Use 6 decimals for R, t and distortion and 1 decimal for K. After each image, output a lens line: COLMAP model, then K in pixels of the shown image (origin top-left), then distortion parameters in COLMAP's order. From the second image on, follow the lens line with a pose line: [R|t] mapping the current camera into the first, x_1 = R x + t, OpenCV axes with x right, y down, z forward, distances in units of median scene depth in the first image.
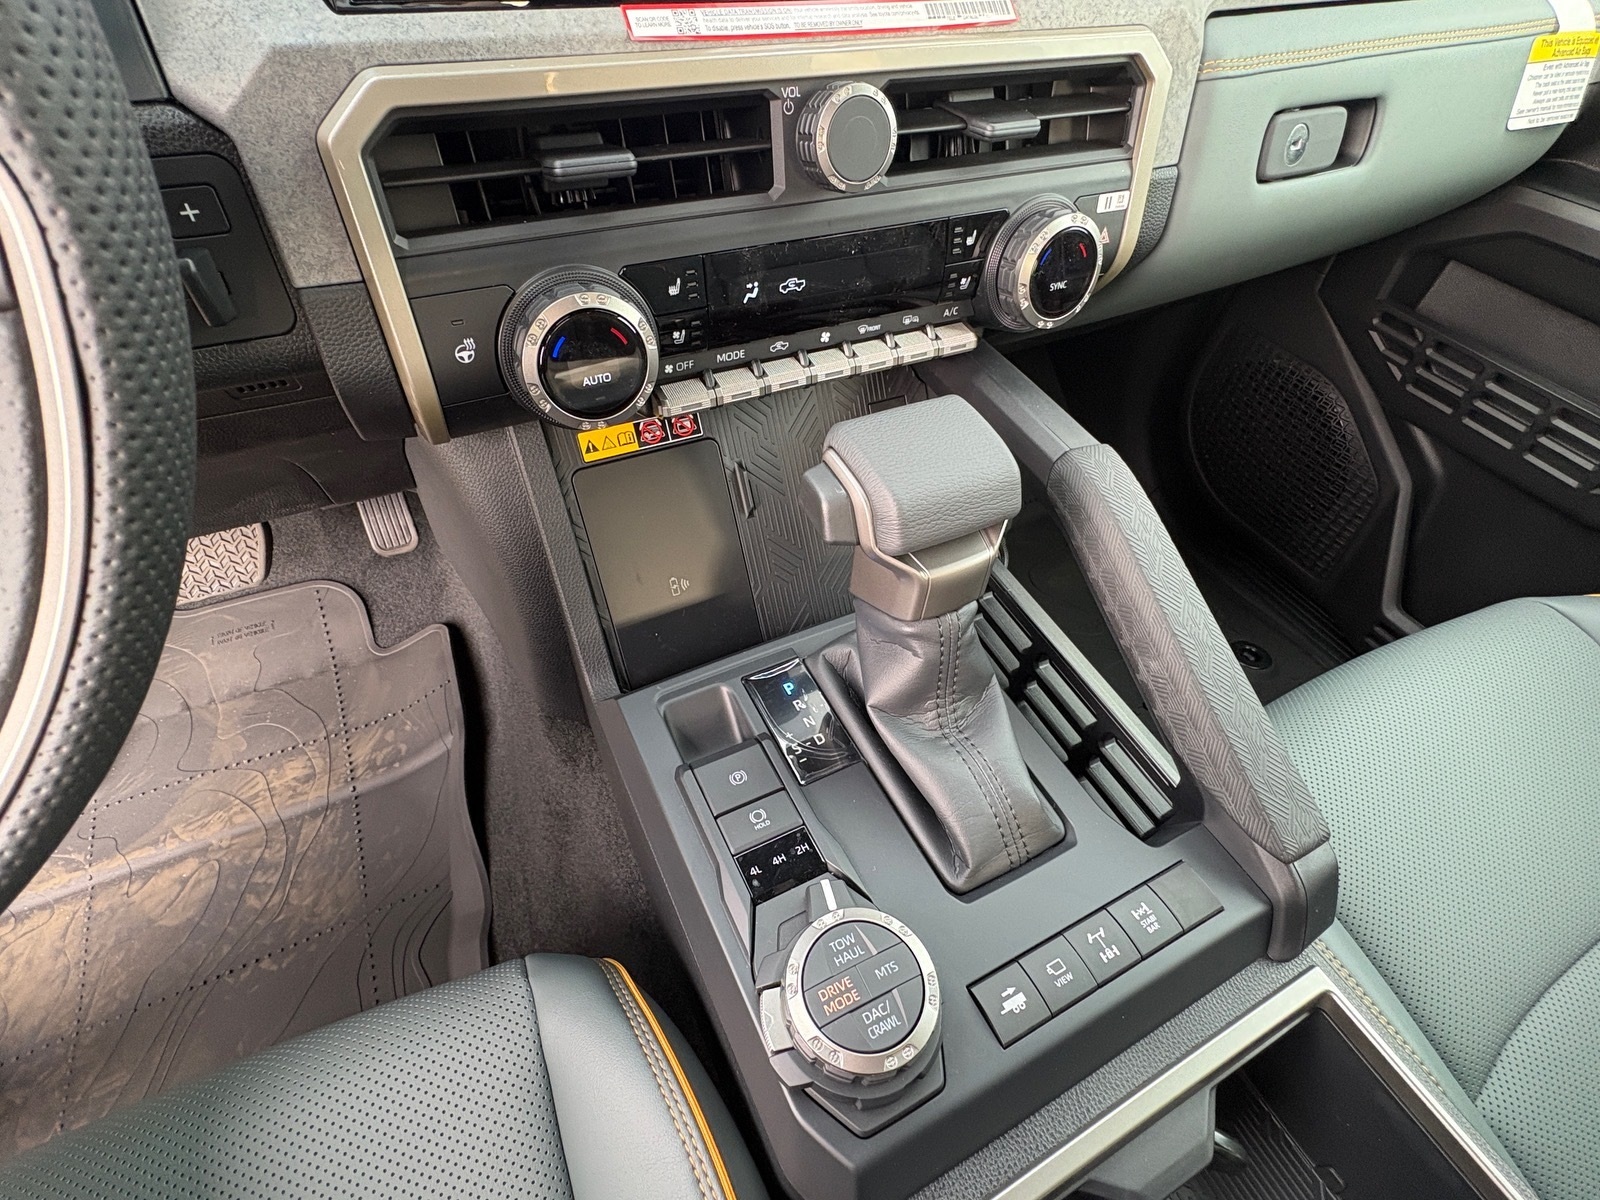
lens RADIAL K [[765.0, 0, 787.0], [0, 765.0, 599.4], [0, 0, 1]] dist [-0.000647, 0.000064]
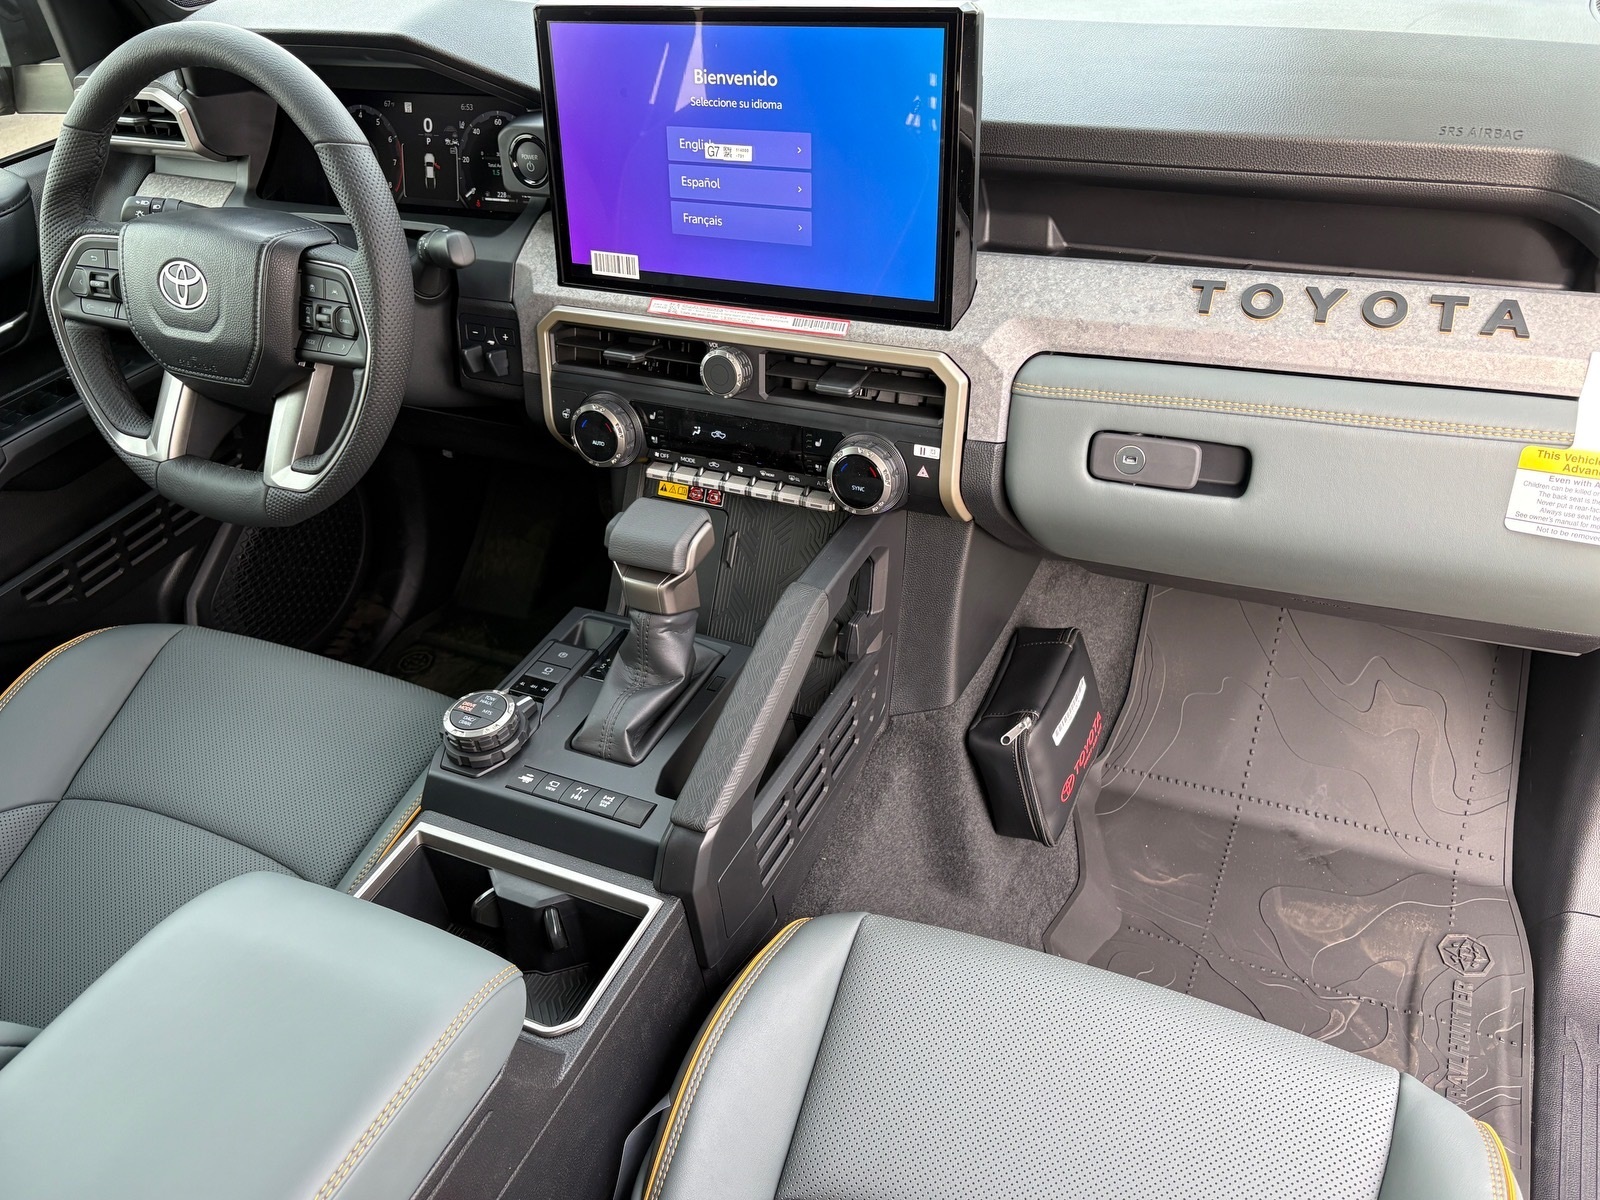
lens RADIAL K [[1240.3, 0, 800.6], [0, 1240.3, 622.1], [0, 0, 1]] dist [0.032670, -0.034104]
pose [[0.593584, 0.390672, -0.703586, 2.221362], [-0.500505, 0.863829, 0.057395, -0.281832], [0.630201, 0.318079, 0.708288, -0.750969]]
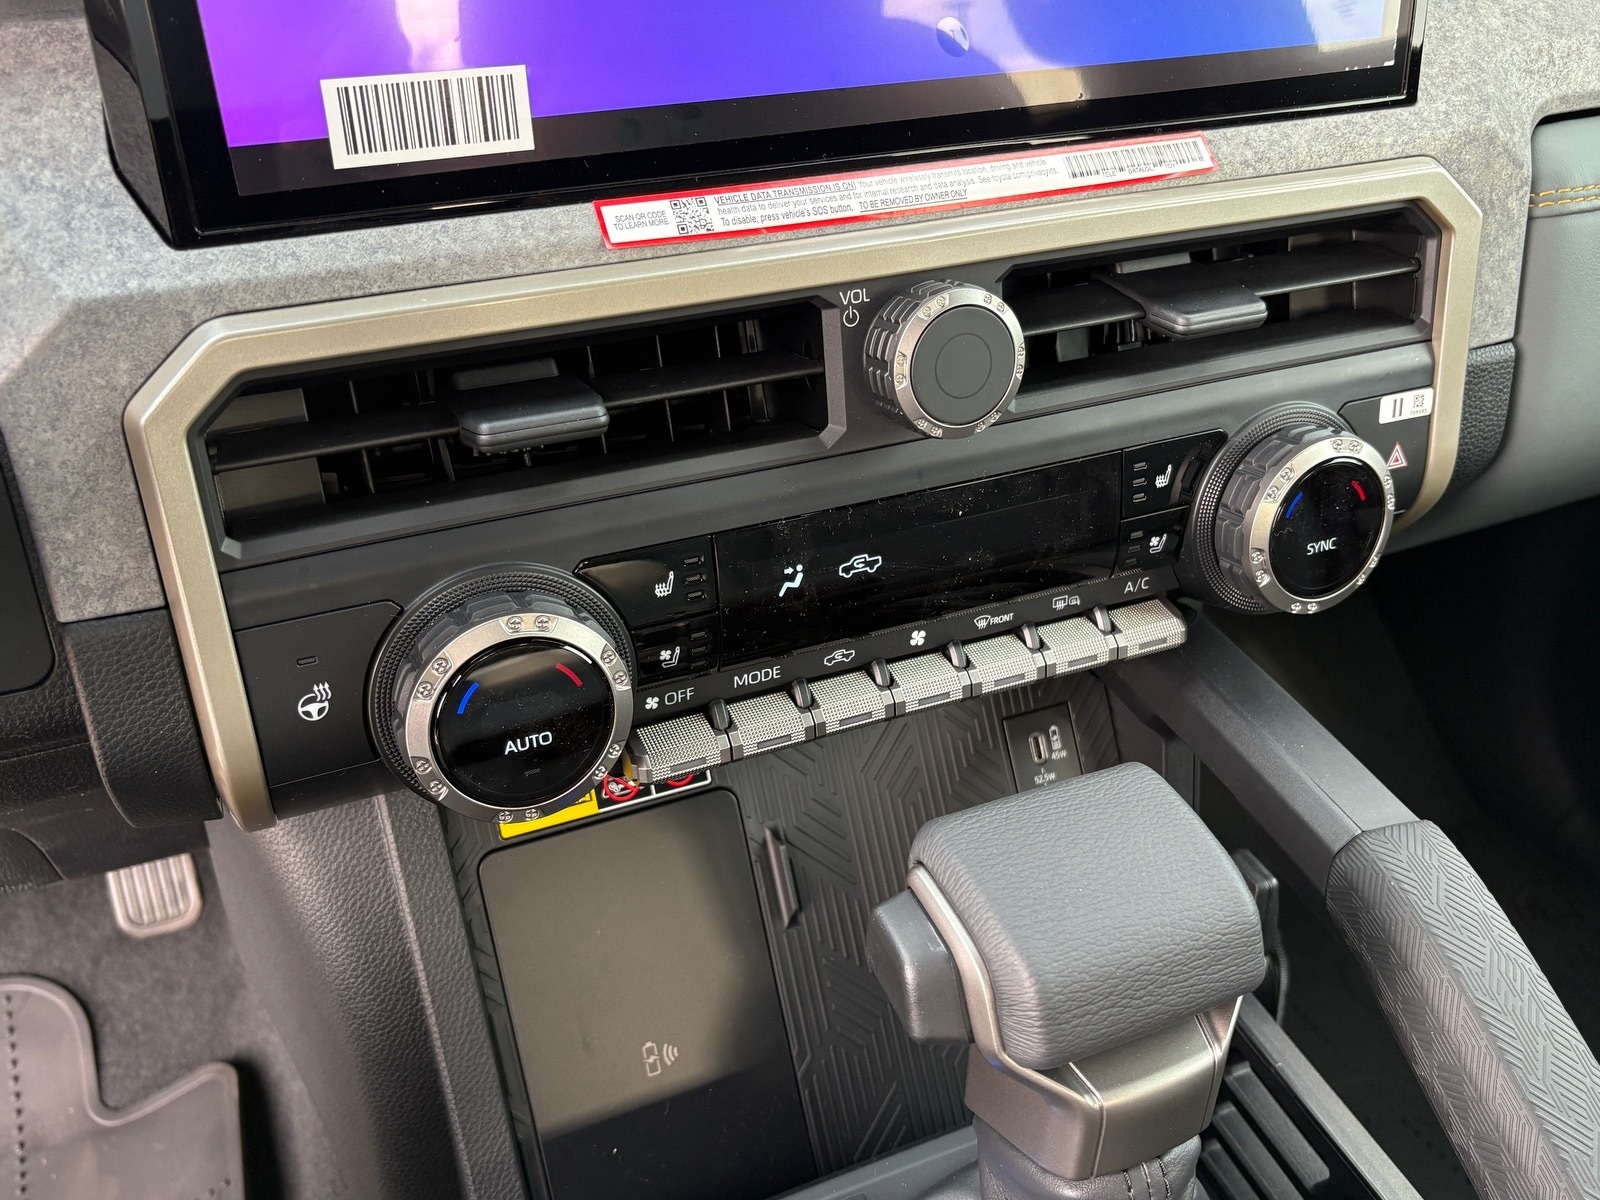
lens RADIAL K [[1456.9, 0, 803.6], [0, 1456.9, 602.7], [0, 0, 1]] dist [0.002650, 0.000000]
pose [[0.998324, -0.001505, -0.057851, 0.027006], [-0.012146, 0.971947, -0.234885, -0.108483], [0.056582, 0.235194, 0.970300, -0.096354]]
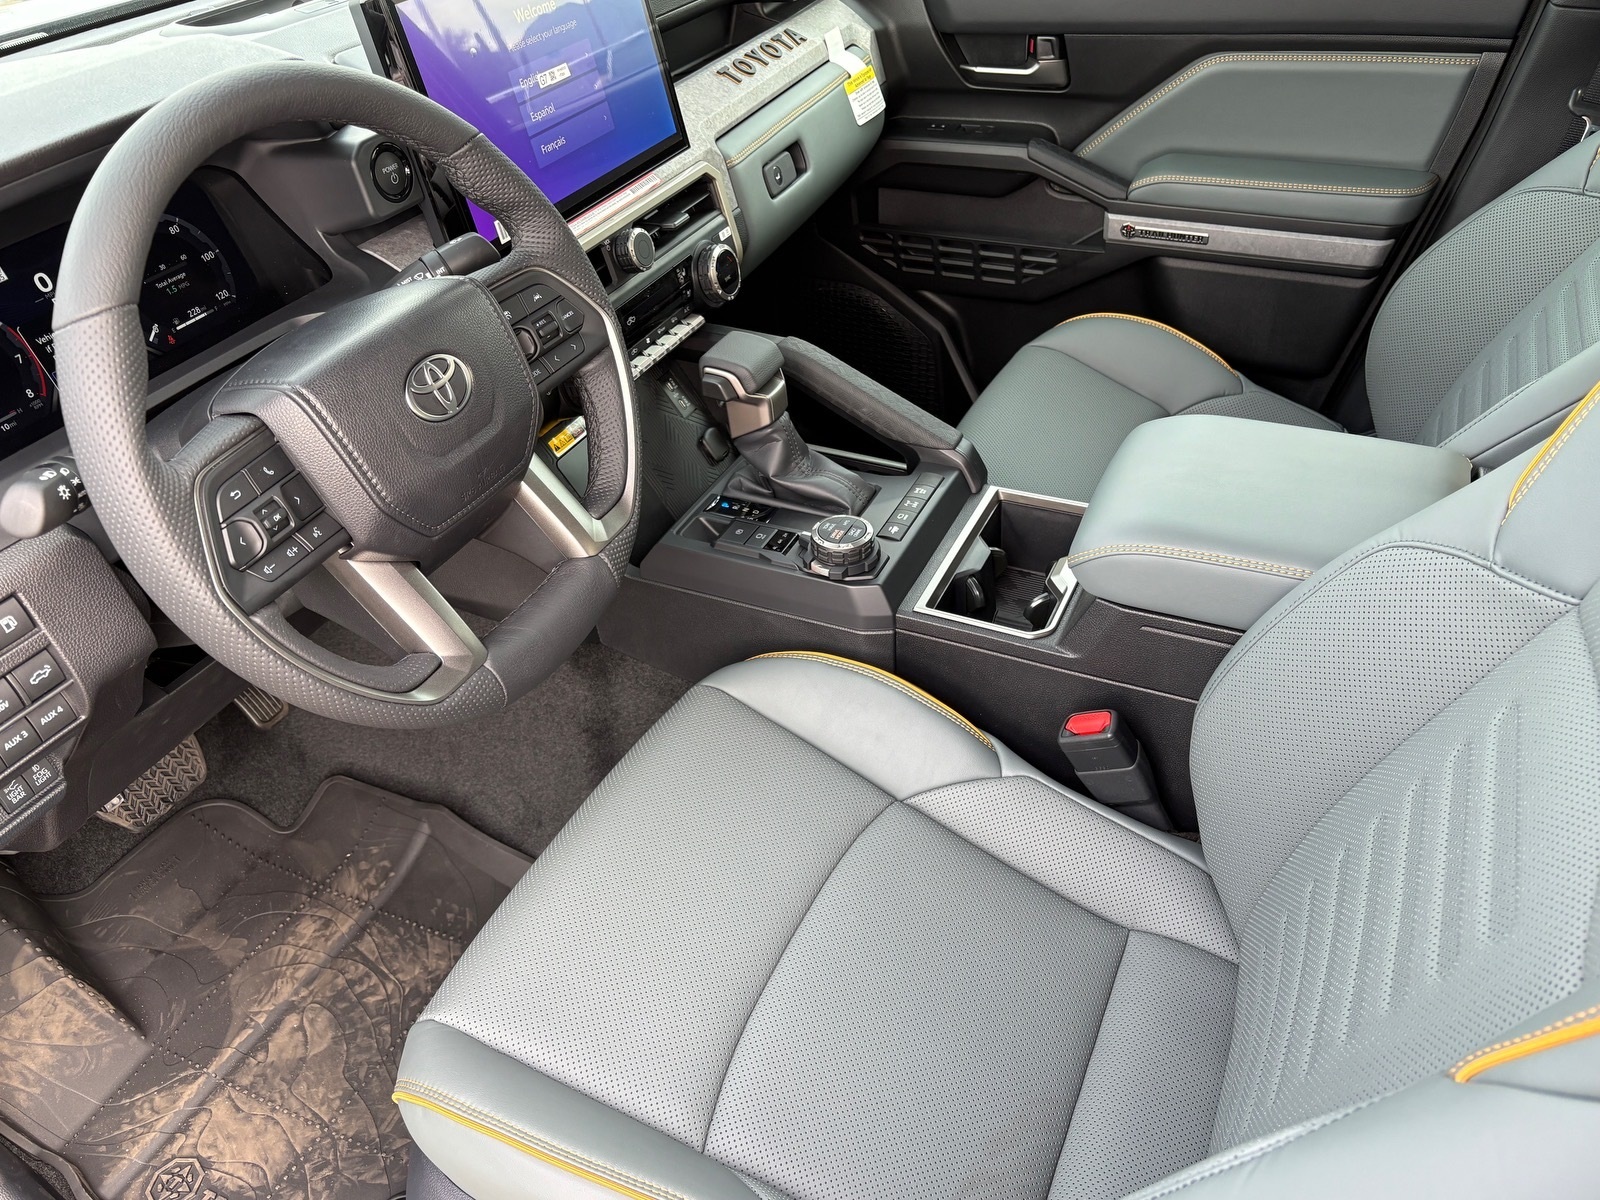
lens RADIAL K [[1240.3, 0, 793.7], [0, 1240.3, 599.5], [0, 0, 1]] dist [0.032670, -0.034104]
pose [[0.781167, -0.451493, 0.431198, -1.349637], [0.528597, 0.845815, -0.071993, 0.652324], [-0.332209, 0.284168, 0.899381, -1.815683]]
